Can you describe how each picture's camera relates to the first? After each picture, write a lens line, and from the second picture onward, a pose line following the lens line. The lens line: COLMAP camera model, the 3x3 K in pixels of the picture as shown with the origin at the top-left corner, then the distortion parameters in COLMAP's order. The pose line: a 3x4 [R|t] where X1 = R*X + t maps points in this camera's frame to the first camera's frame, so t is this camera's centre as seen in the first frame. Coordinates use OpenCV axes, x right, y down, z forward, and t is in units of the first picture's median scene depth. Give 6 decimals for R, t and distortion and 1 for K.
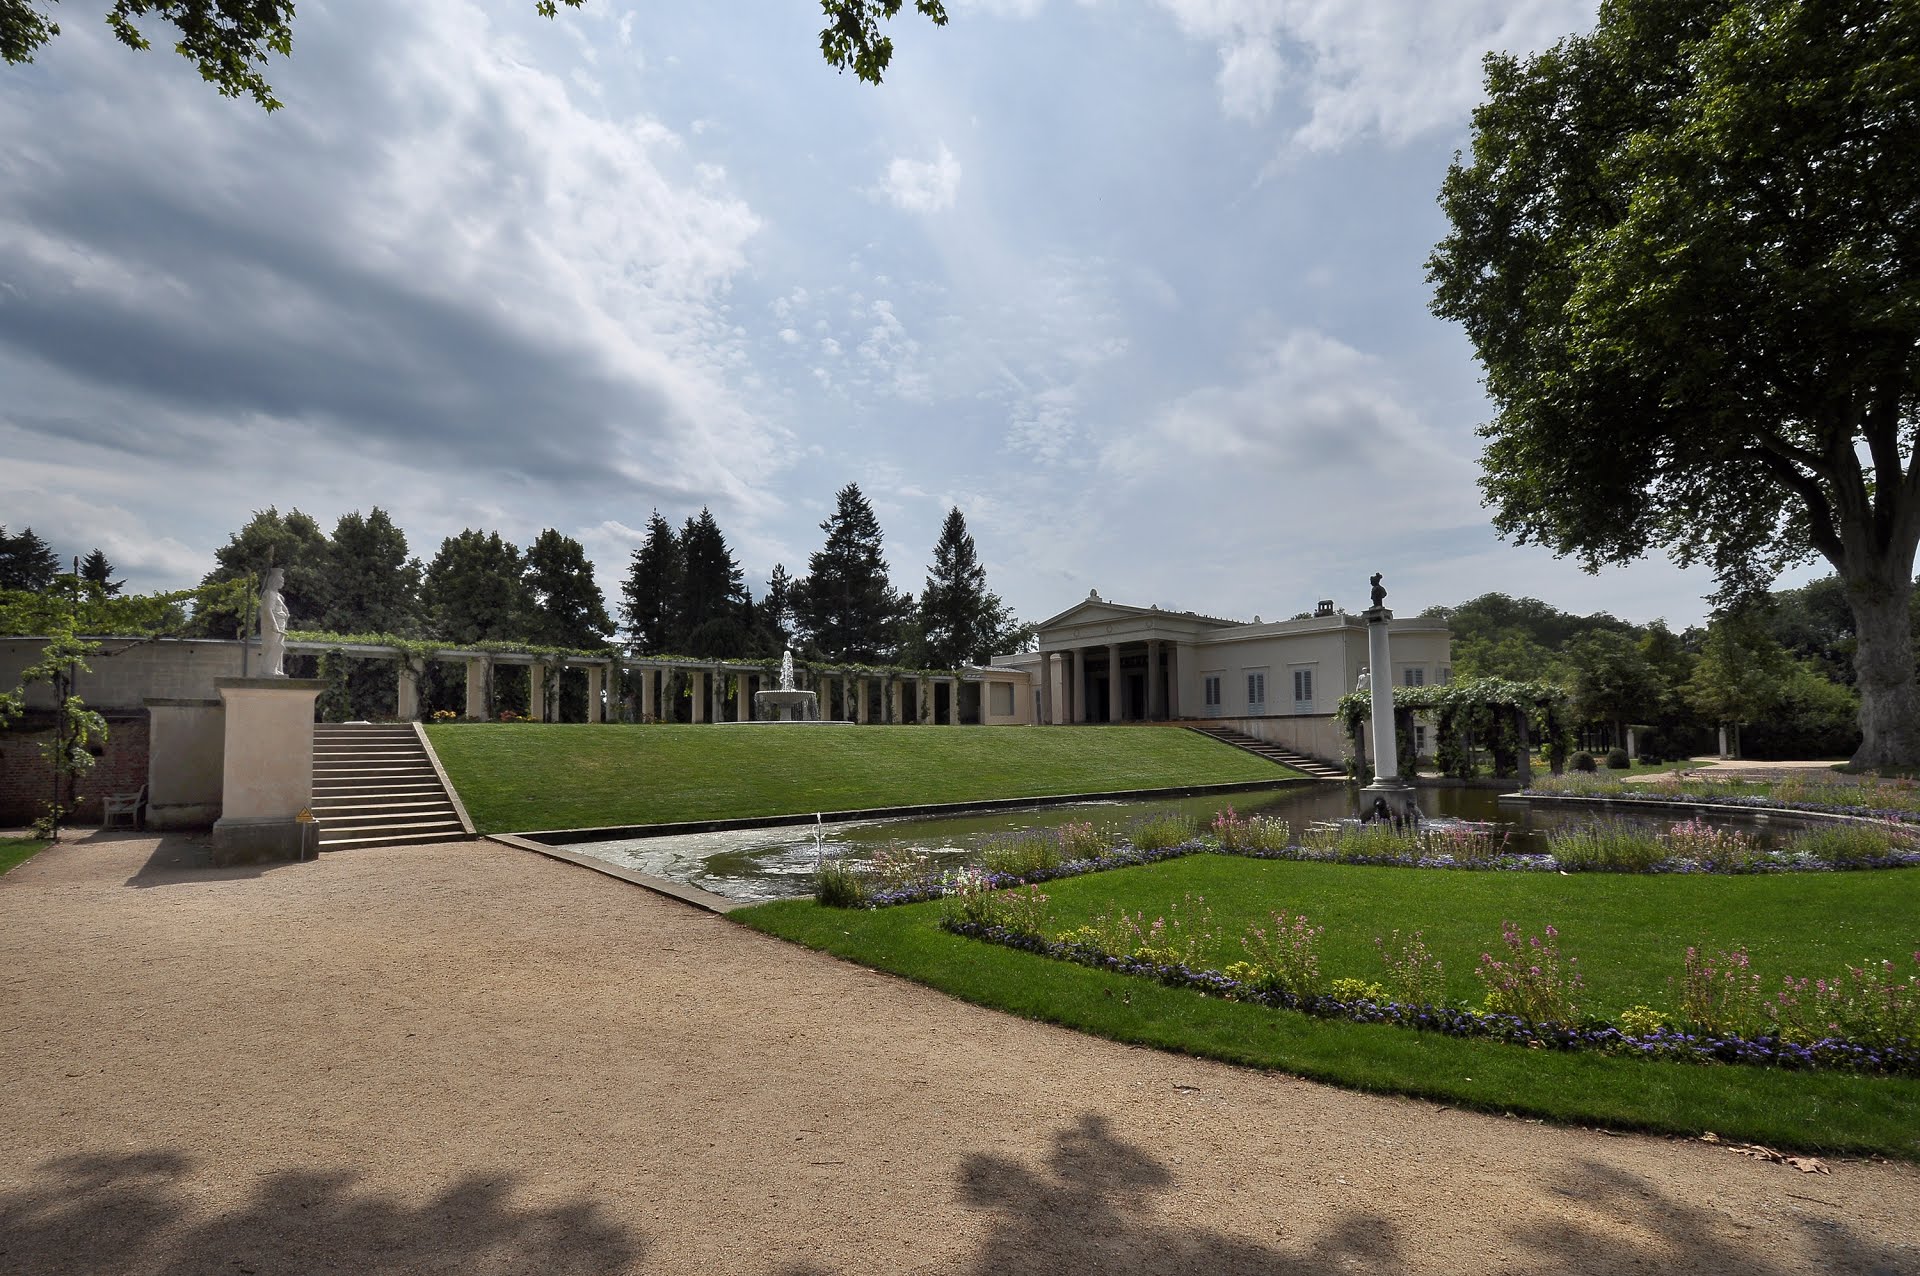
lens RADIAL K [[921.8, 0, 960.0], [0, 921.8, 638.0], [0, 0, 1]] dist [0.000154, 0.000079]
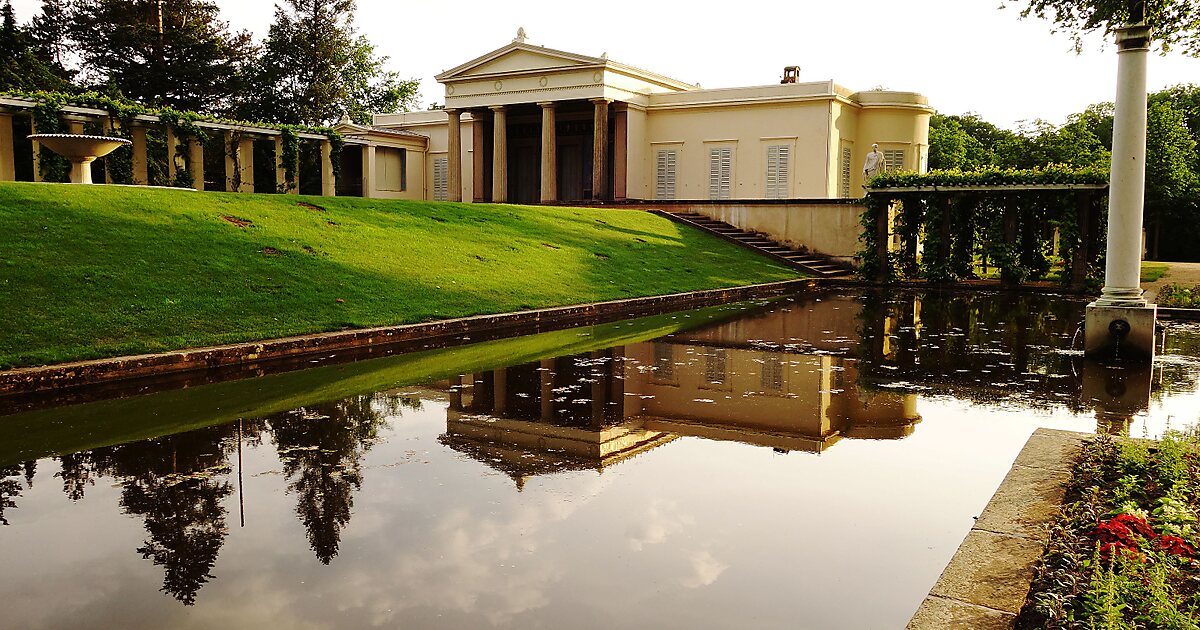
lens RADIAL K [[943.5, 0, 600.0], [0, 943.5, 315.0], [0, 0, 1]] dist [0.000120, -0.002672]
pose [[0.948840, -0.006506, 0.315689, -0.030525], [-0.057570, 0.979465, 0.193220, 0.018442], [-0.310464, -0.201509, 0.928981, 0.154462]]
